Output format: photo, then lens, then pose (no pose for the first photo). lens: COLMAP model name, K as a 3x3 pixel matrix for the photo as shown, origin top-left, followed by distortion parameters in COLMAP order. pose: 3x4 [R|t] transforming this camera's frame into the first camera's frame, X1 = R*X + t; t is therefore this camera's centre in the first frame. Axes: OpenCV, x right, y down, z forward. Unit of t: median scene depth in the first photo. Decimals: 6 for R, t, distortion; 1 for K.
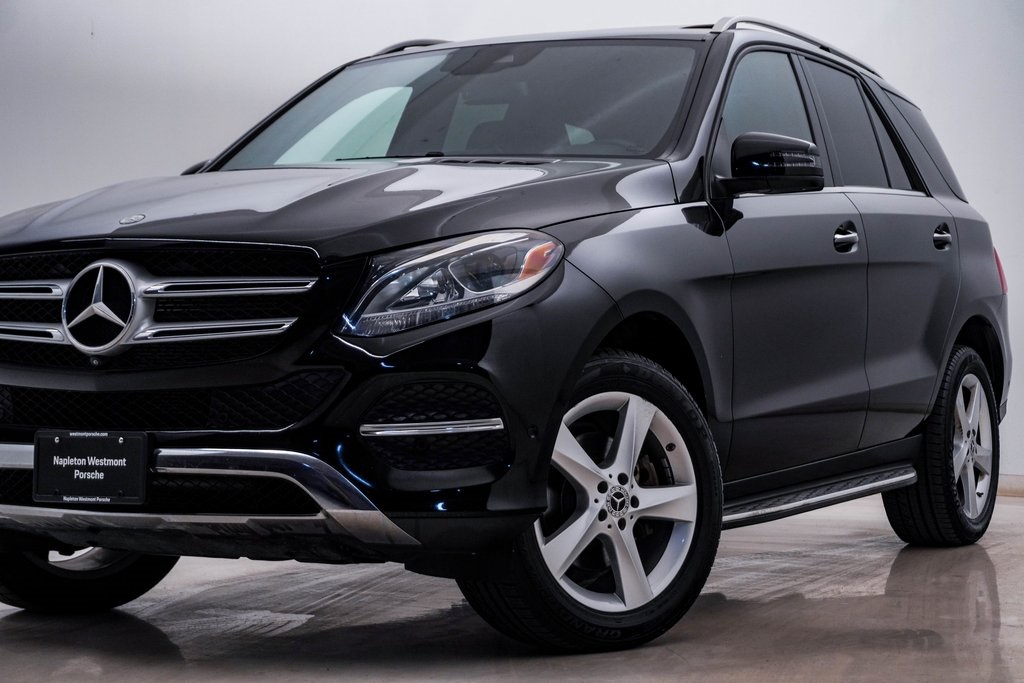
lens RADIAL K [[2150.4, 0, 514.3], [0, 2150.4, 345.1], [0, 0, 1]] dist [0.000344, 0.000000]
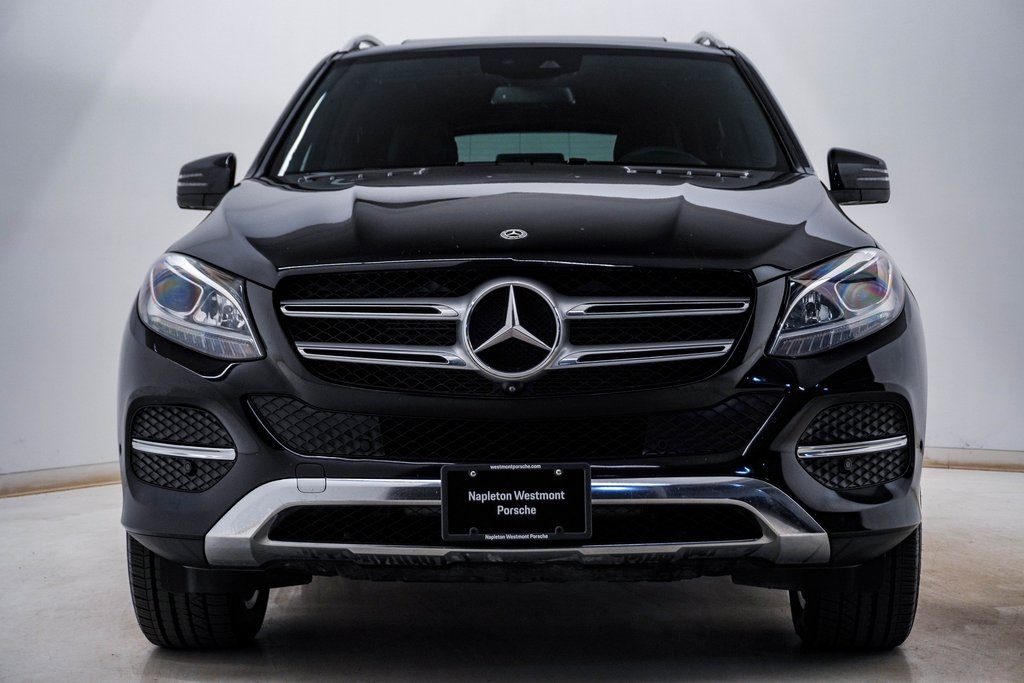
lens RADIAL K [[1940.7, 0, 520.3], [0, 1940.7, 337.2], [0, 0, 1]] dist [0.040742, 0.000000]
pose [[0.897741, -0.014660, 0.440280, -0.559933], [0.004617, 0.999704, 0.023873, -0.034375], [-0.440500, -0.019399, 0.897543, 0.242784]]
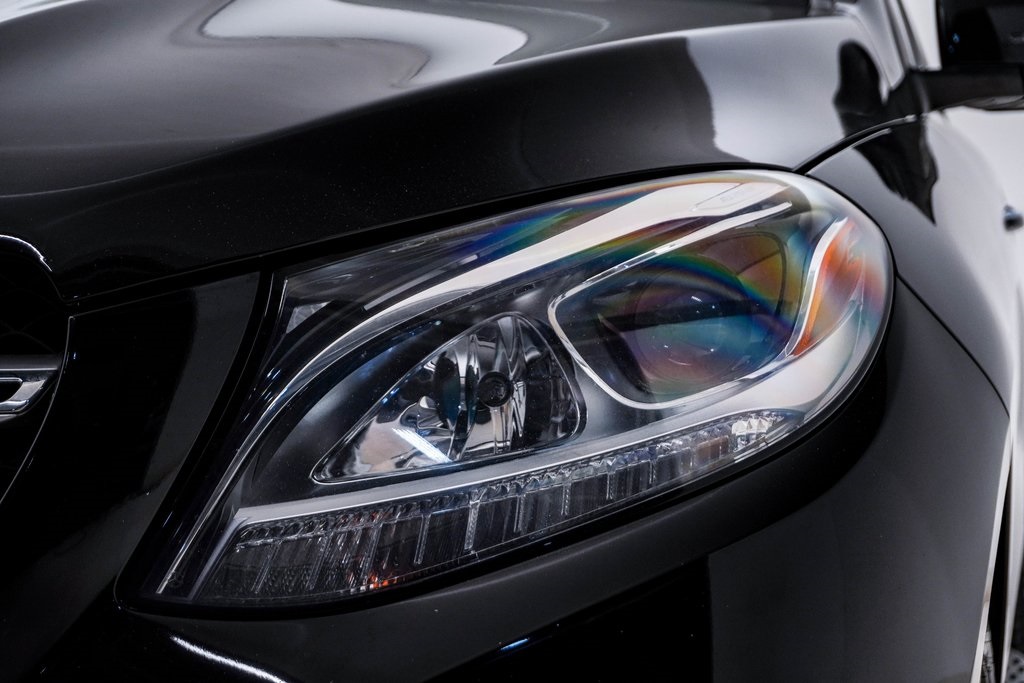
lens RADIAL K [[2150.4, 0, 513.9], [0, 2150.4, 339.7], [0, 0, 1]] dist [0.000344, 0.000000]
pose [[0.974033, -0.003501, 0.226380, -0.093047], [-0.001716, 0.999738, 0.022844, -0.038160], [-0.226401, -0.022640, 0.973771, 0.740355]]
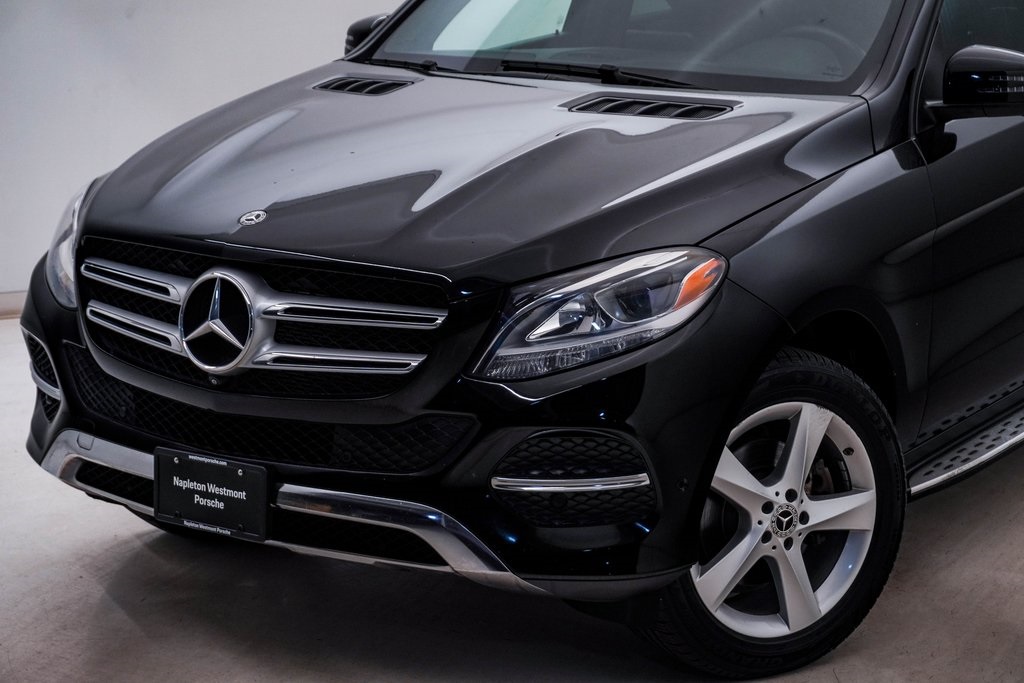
lens RADIAL K [[2150.4, 0, 509.0], [0, 2150.4, 340.8], [0, 0, 1]] dist [0.000344, 0.000000]
pose [[0.991432, 0.032952, -0.126397, 0.047442], [-0.004413, 0.975553, 0.219720, -0.212560], [0.130547, -0.217279, 0.967340, 0.124332]]
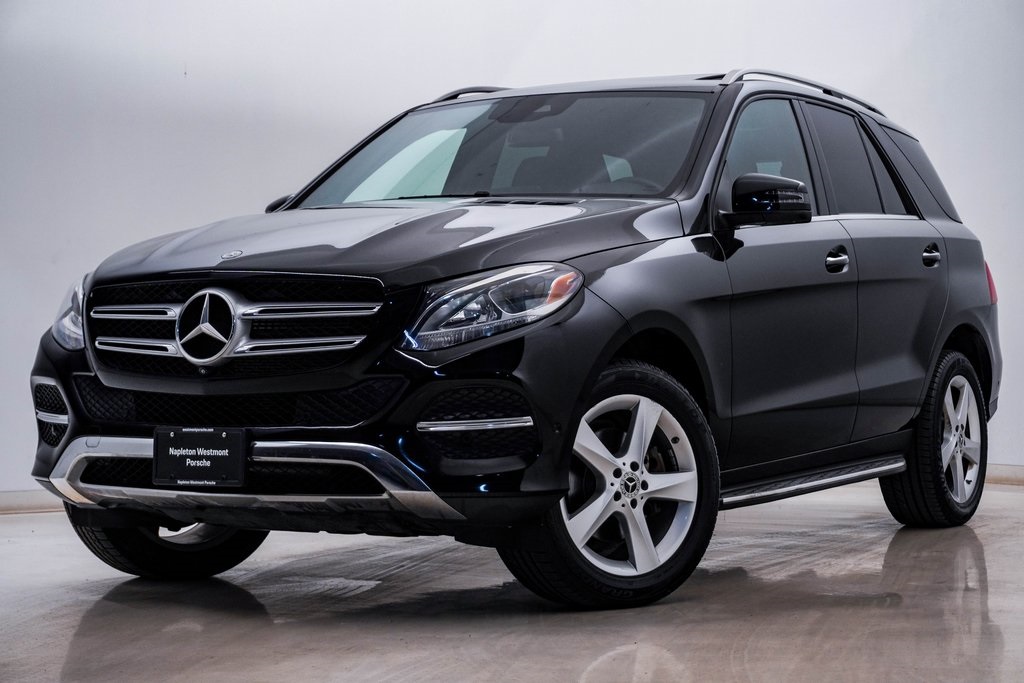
lens RADIAL K [[2150.4, 0, 510.7], [0, 2150.4, 345.9], [0, 0, 1]] dist [0.000344, 0.000000]
pose [[0.999384, -0.002082, -0.035027, 0.024675], [0.002202, 0.999992, 0.003392, -0.010465], [0.035019, -0.003467, 0.999381, -0.225398]]
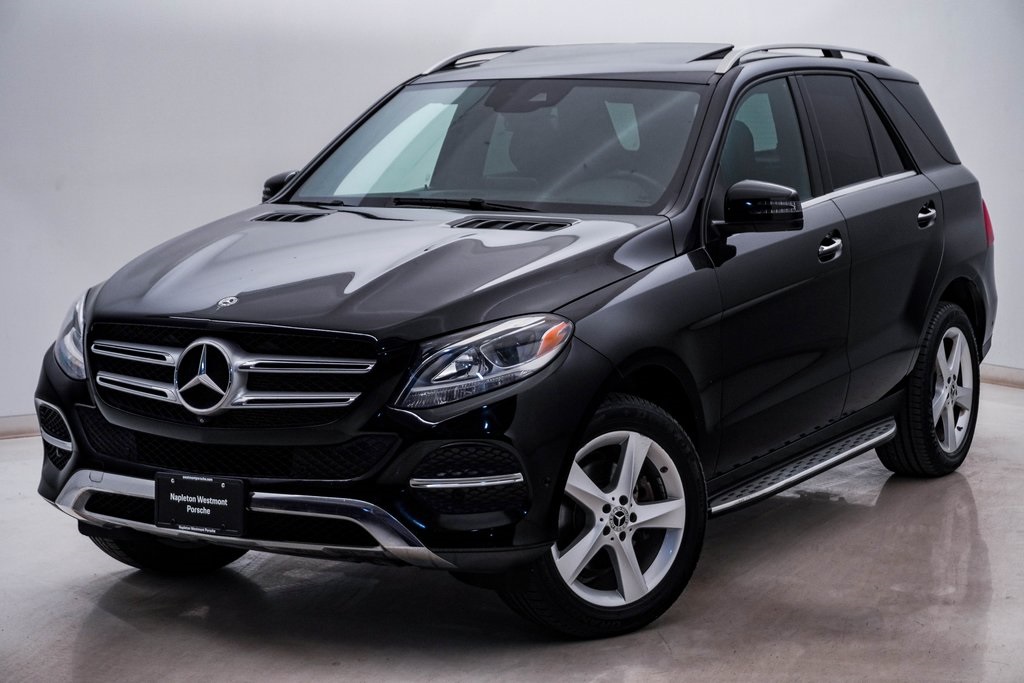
lens RADIAL K [[2150.4, 0, 502.0], [0, 2150.4, 340.9], [0, 0, 1]] dist [0.000344, 0.000000]
pose [[0.998951, 0.002541, -0.045720, 0.039026], [0.003086, 0.992455, 0.122573, -0.192166], [0.045686, -0.122585, 0.991406, -0.237756]]
